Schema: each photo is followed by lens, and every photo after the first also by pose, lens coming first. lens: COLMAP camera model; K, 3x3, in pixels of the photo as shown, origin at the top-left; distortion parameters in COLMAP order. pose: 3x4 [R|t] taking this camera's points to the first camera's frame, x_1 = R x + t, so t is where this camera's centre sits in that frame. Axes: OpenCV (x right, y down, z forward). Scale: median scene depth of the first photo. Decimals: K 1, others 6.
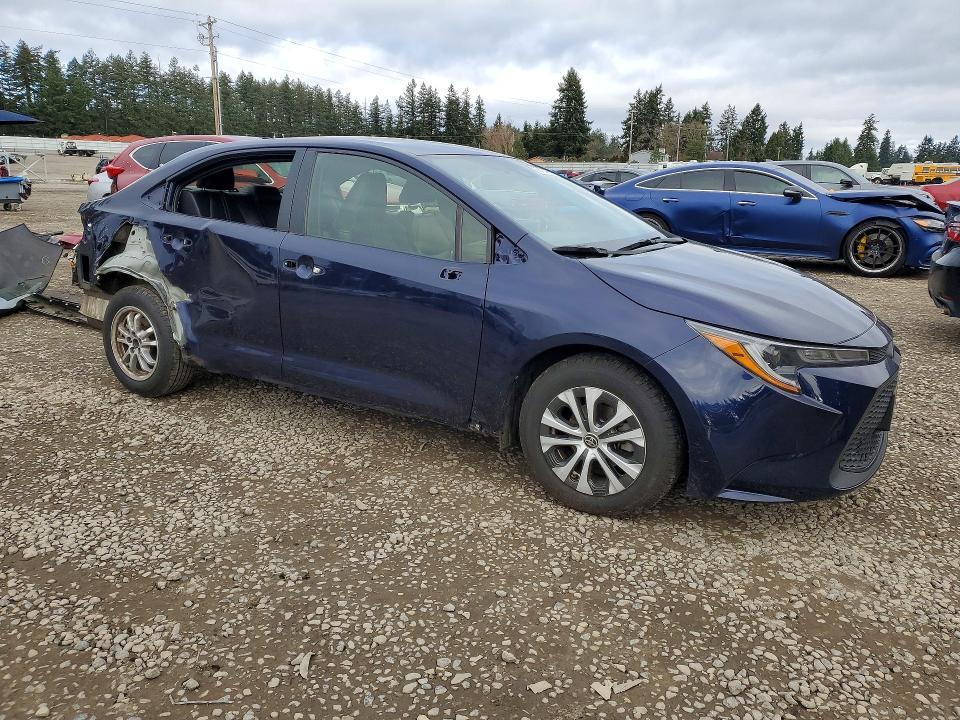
lens RADIAL K [[706.1, 0, 479.0], [0, 706.1, 358.0], [0, 0, 1]] dist [-0.001159, -0.005340]
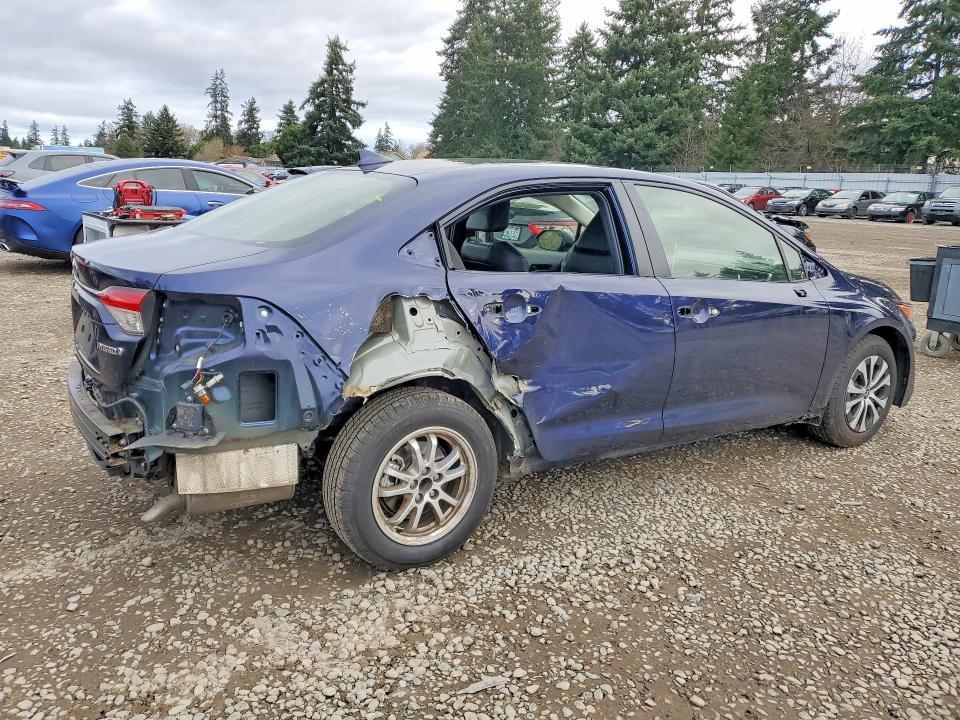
lens RADIAL K [[706.1, 0, 481.2], [0, 706.1, 359.5], [0, 0, 1]] dist [-0.001159, -0.005340]
pose [[0.505978, -0.219827, 0.834064, -0.460153], [0.205046, 0.969913, 0.131242, -0.096528], [-0.837820, 0.104616, 0.535830, 0.291638]]
